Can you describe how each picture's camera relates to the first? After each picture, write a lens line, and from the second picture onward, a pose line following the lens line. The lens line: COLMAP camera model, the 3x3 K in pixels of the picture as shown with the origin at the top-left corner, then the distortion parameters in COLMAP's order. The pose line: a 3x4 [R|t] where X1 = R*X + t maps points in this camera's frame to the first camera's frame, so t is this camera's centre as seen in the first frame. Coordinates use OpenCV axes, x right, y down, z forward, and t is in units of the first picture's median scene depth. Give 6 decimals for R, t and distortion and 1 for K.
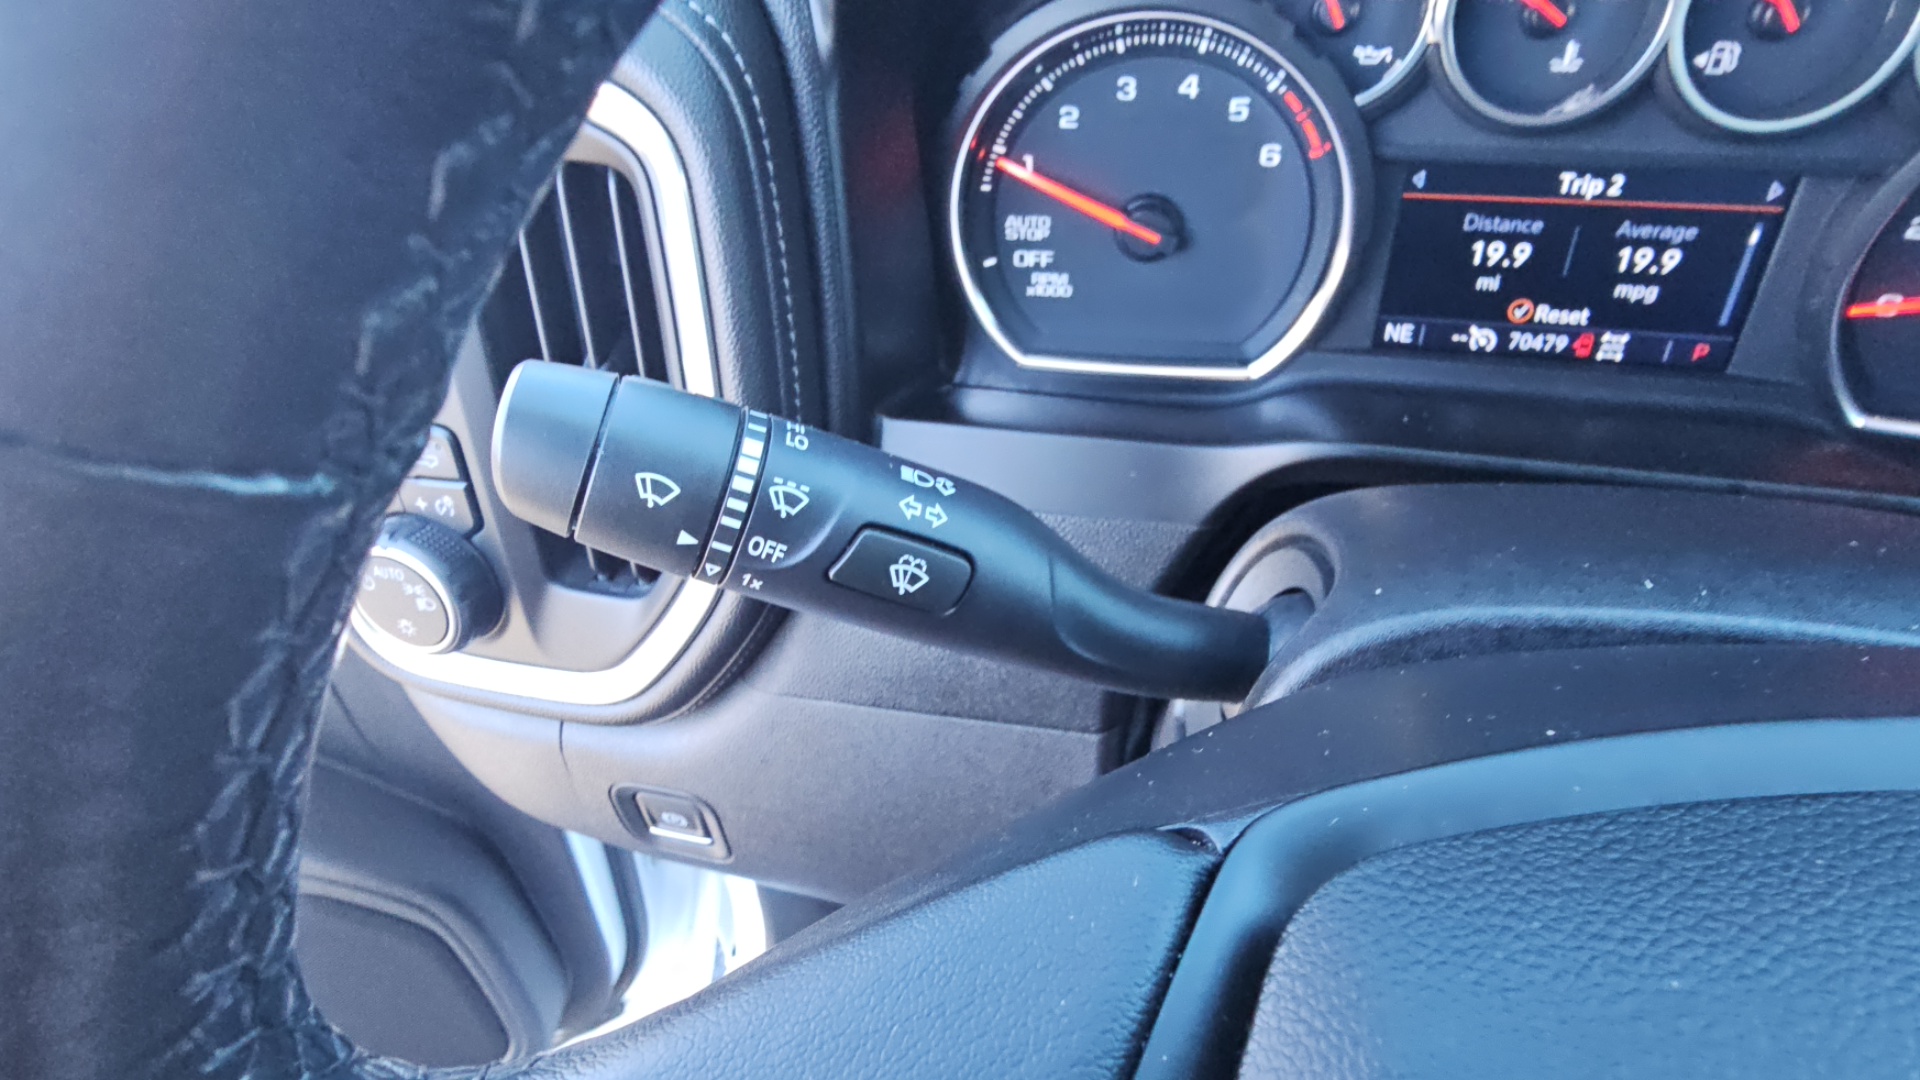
lens RADIAL K [[1007.0, 0, 987.7], [0, 1007.0, 553.5], [0, 0, 1]] dist [0.004209, -0.000287]
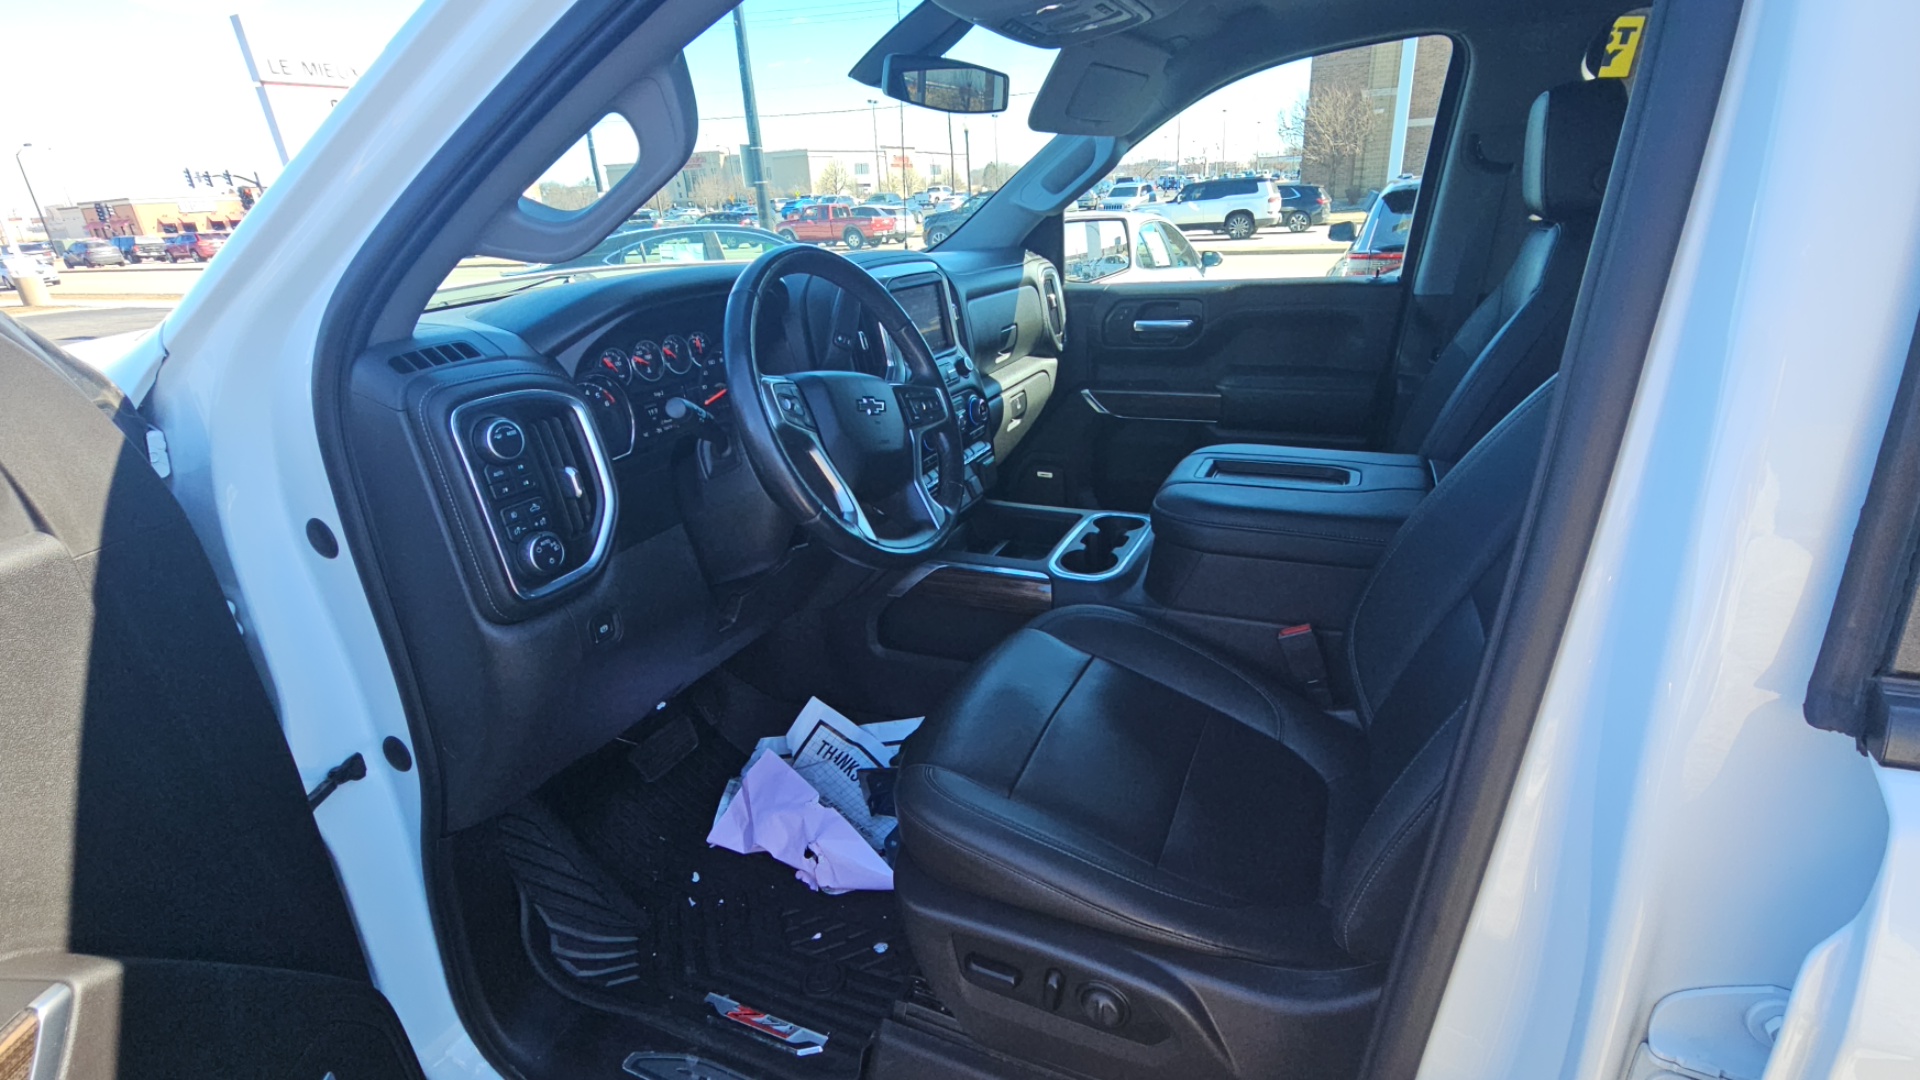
lens RADIAL K [[866.5, 0, 986.2], [0, 866.5, 540.7], [0, 0, 1]] dist [-0.001254, -0.001693]
pose [[0.167531, -0.313681, 0.934633, -3.069876], [0.655451, 0.743599, 0.132078, 0.601308], [-0.736422, 0.590478, 0.330178, -1.038998]]
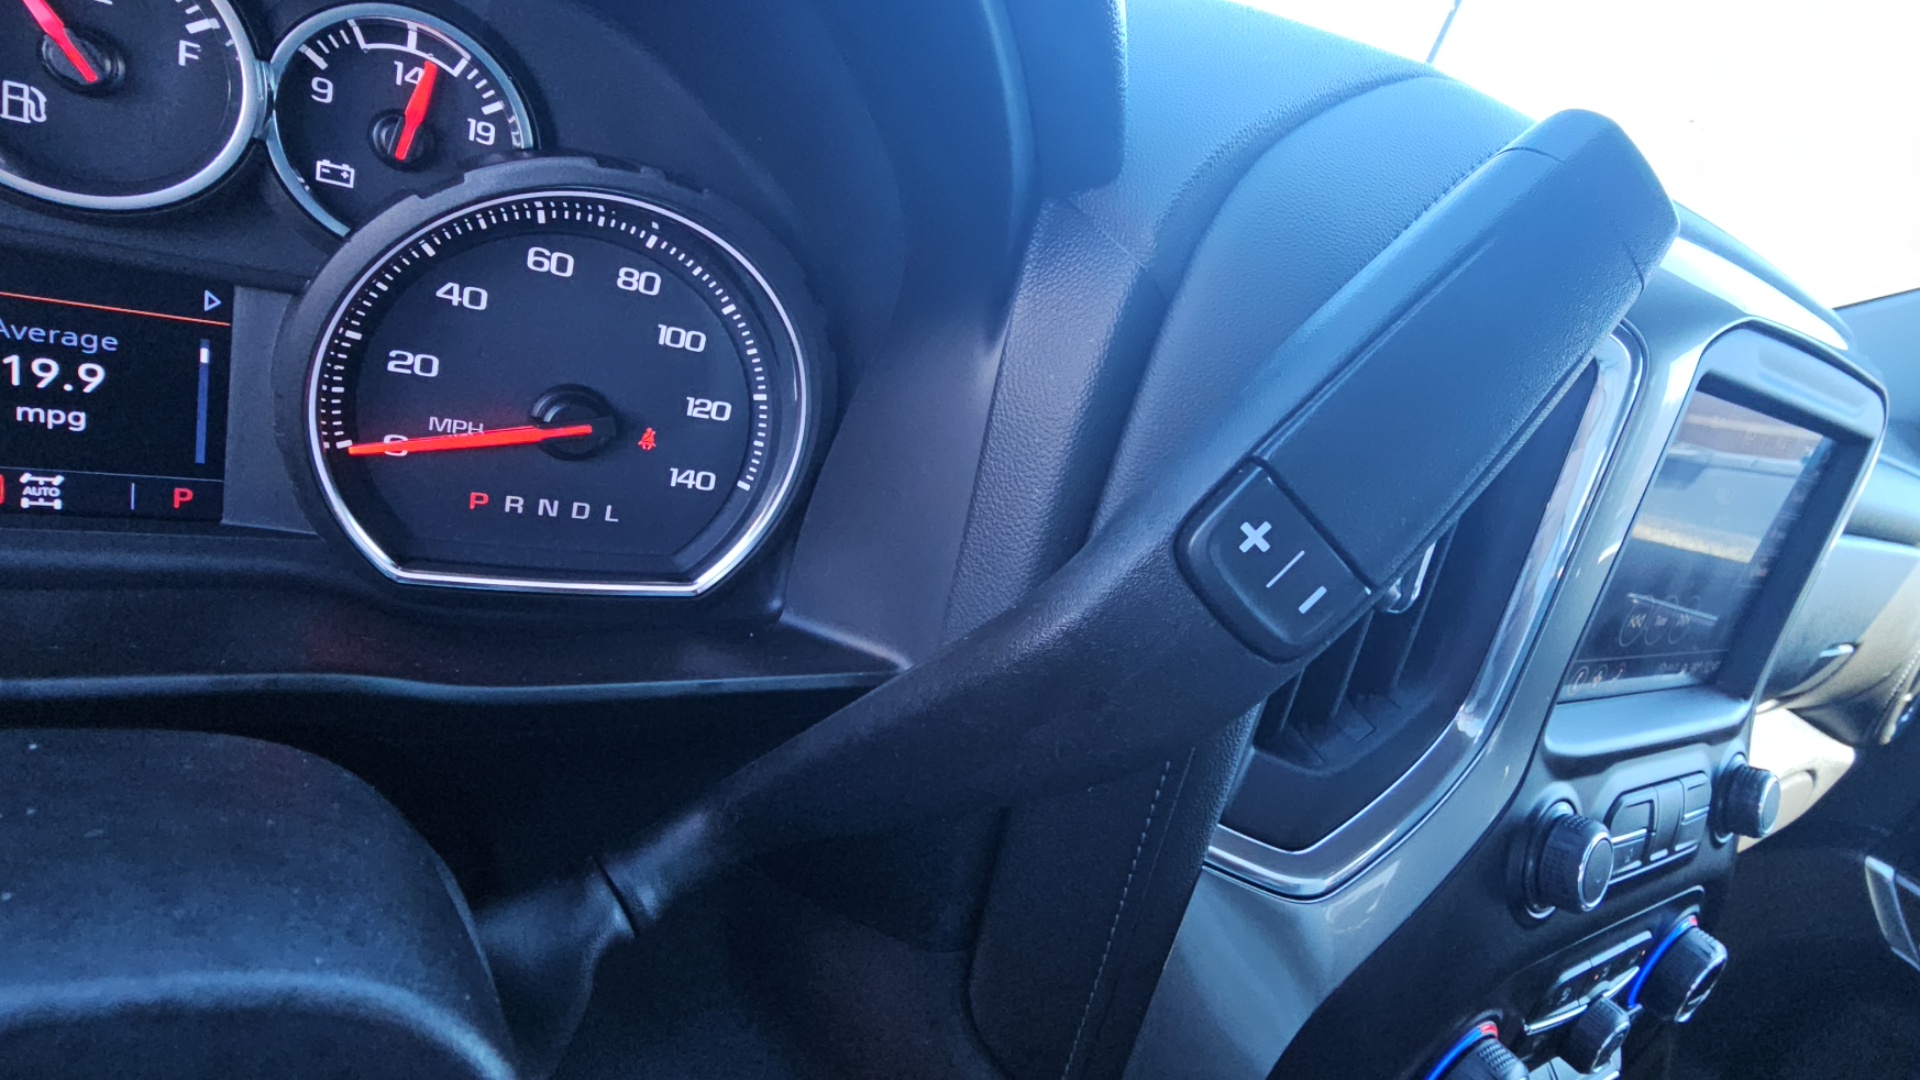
lens RADIAL K [[996.8, 0, 983.7], [0, 996.8, 546.8], [0, 0, 1]] dist [0.010918, -0.009340]
pose [[0.630973, -0.042497, 0.774640, 0.508901], [0.157578, 0.984705, -0.074332, -0.009280], [-0.759633, 0.168967, 0.628019, 0.061697]]
